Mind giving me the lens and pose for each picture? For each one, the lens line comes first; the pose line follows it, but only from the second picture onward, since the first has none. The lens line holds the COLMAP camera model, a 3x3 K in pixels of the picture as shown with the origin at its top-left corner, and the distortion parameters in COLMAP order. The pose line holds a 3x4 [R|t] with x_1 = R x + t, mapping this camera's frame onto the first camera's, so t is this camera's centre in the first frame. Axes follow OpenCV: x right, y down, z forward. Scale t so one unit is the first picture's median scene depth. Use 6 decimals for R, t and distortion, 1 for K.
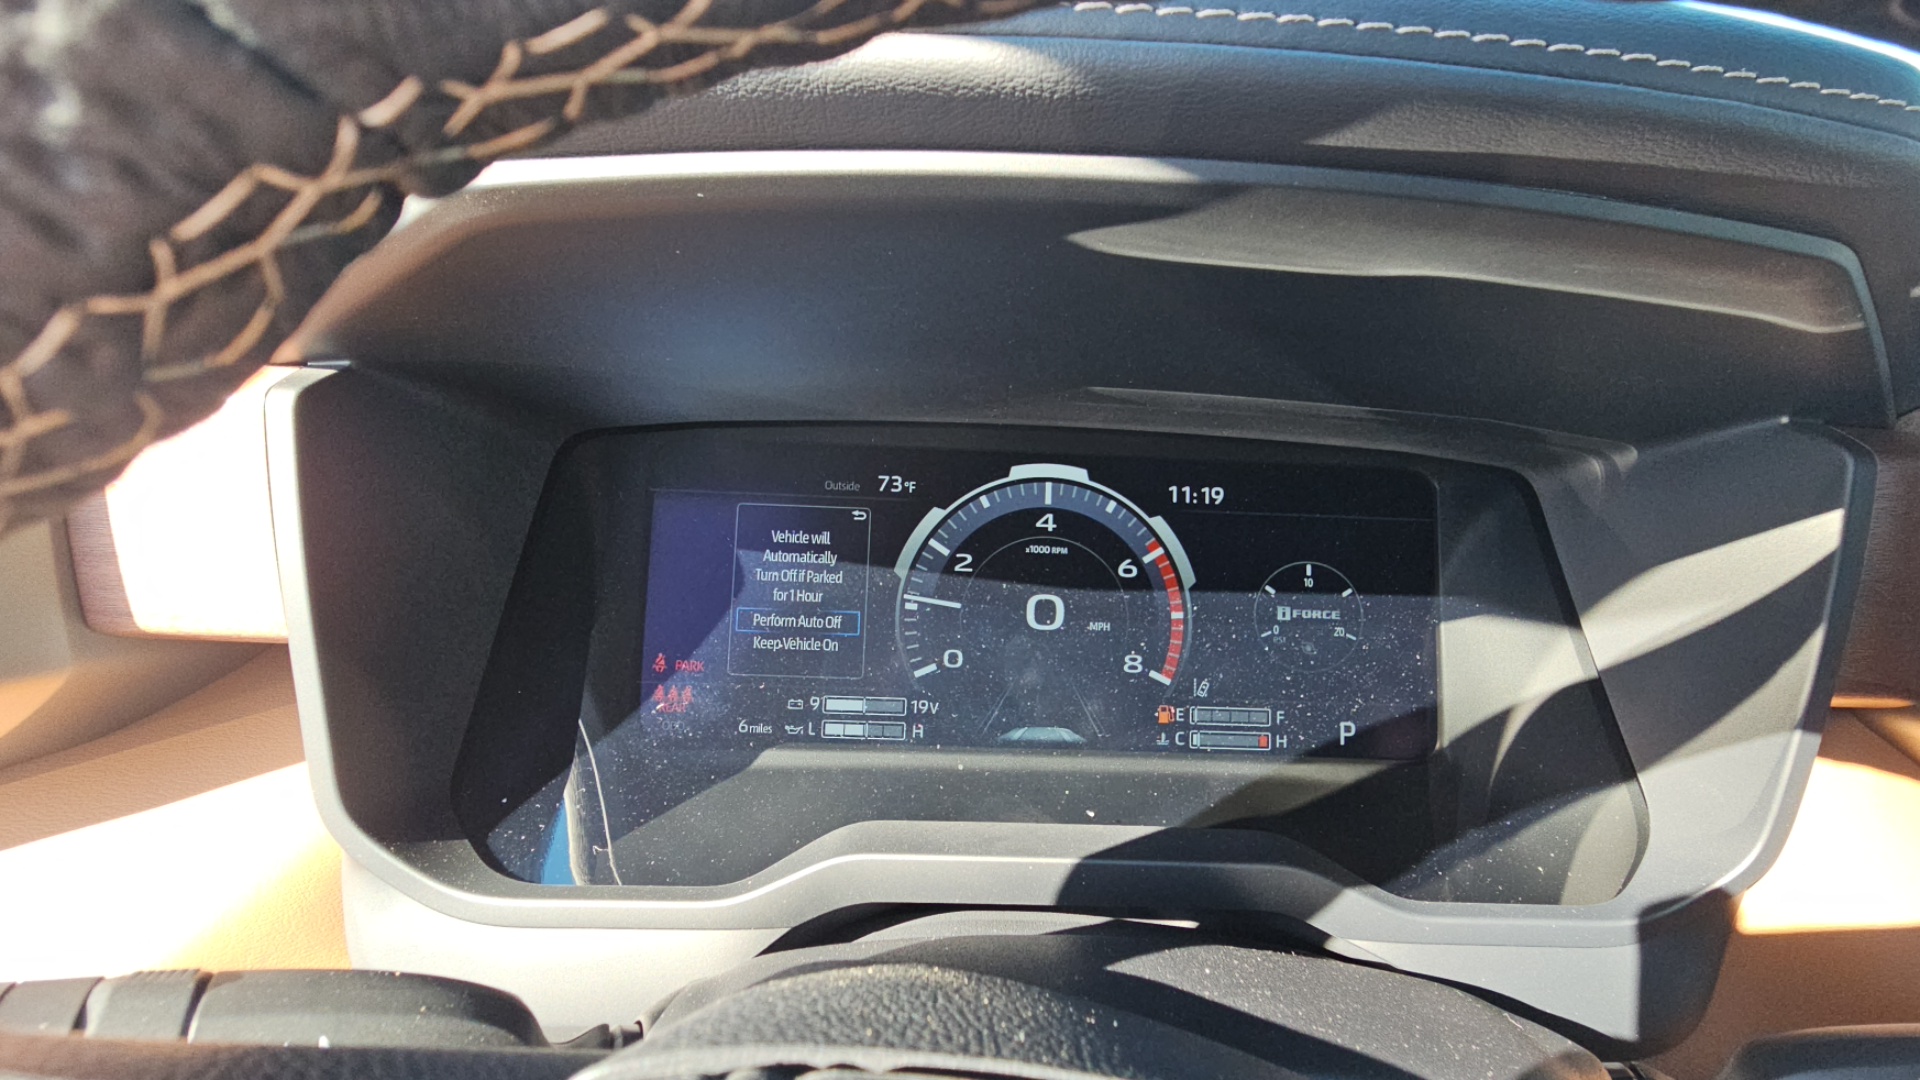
lens RADIAL K [[861.4, 0, 971.4], [0, 861.4, 554.7], [0, 0, 1]] dist [0.010631, -0.007087]
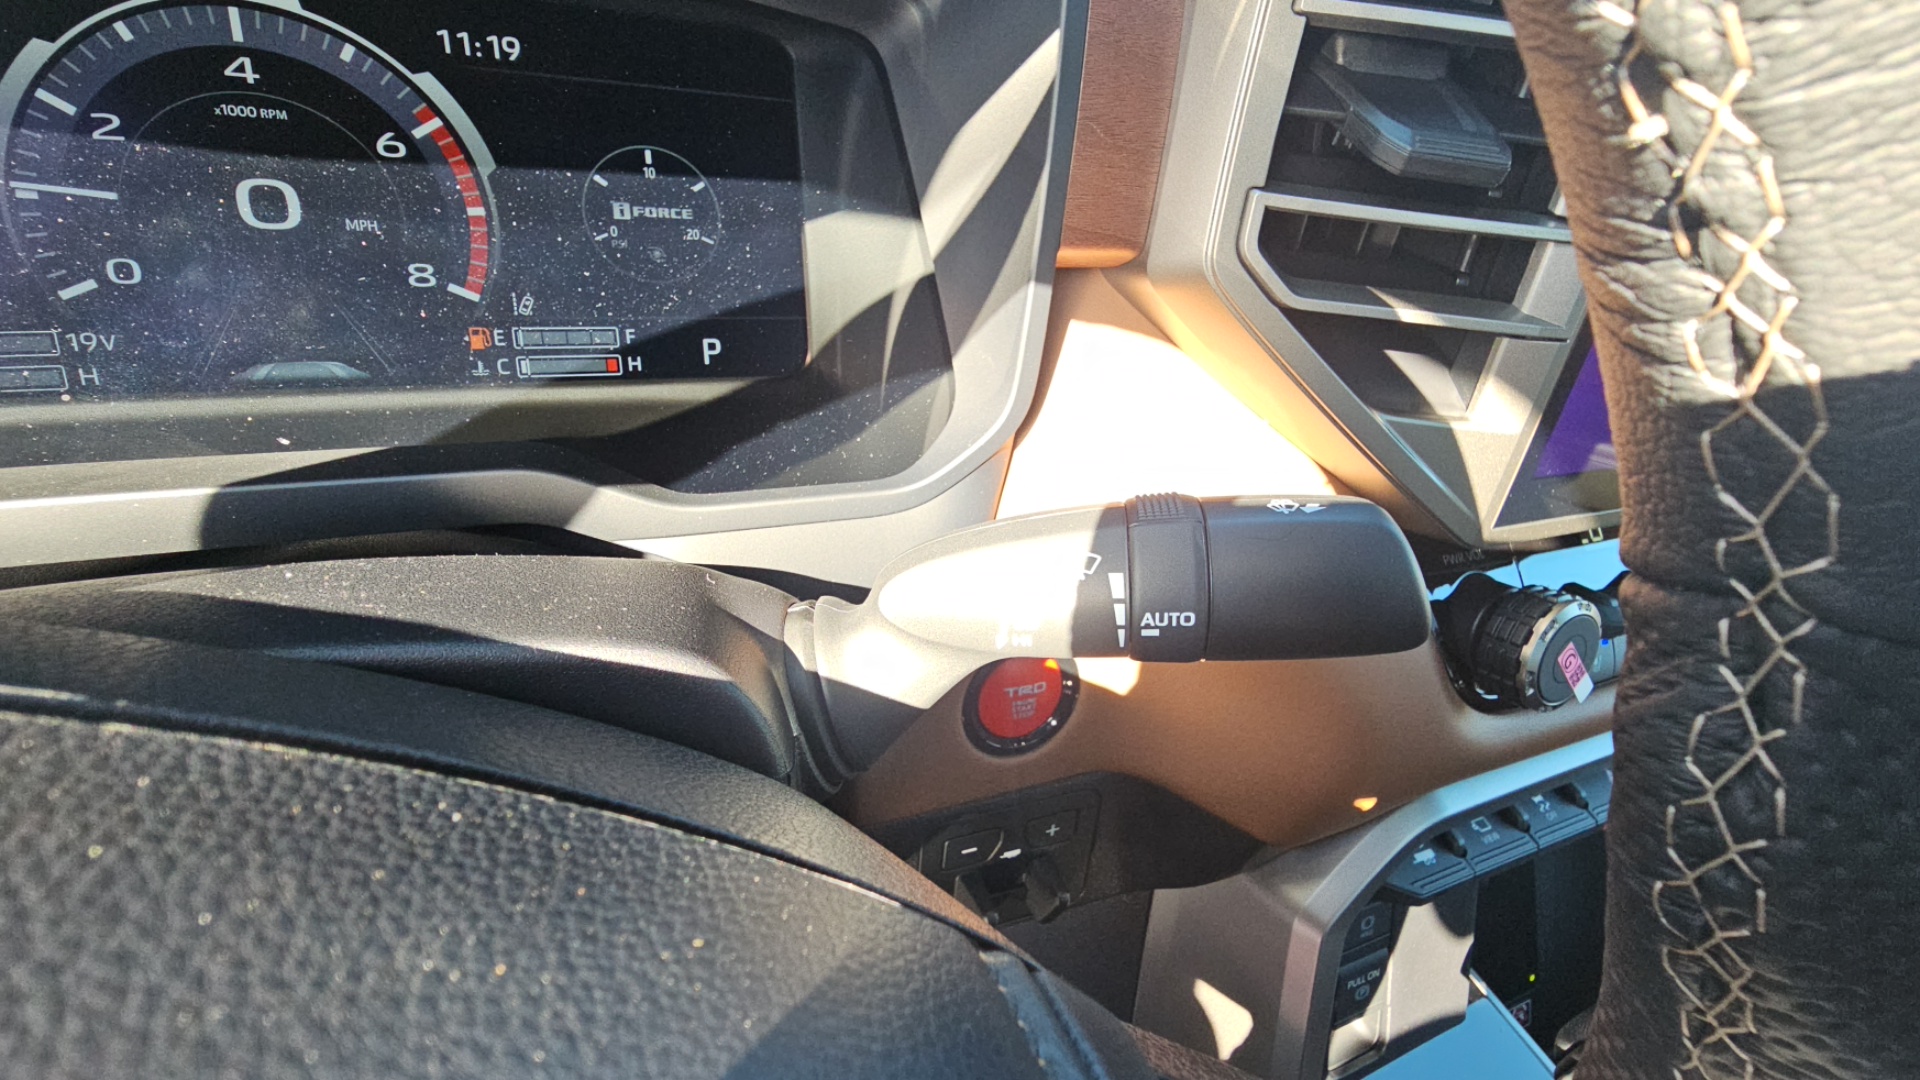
lens RADIAL K [[861.4, 0, 981.3], [0, 861.4, 551.9], [0, 0, 1]] dist [0.010631, -0.007087]
pose [[0.919647, -0.138303, 0.367590, 0.332657], [0.017922, 0.949750, 0.312497, 0.128510], [-0.392337, -0.280799, 0.875913, 0.027136]]
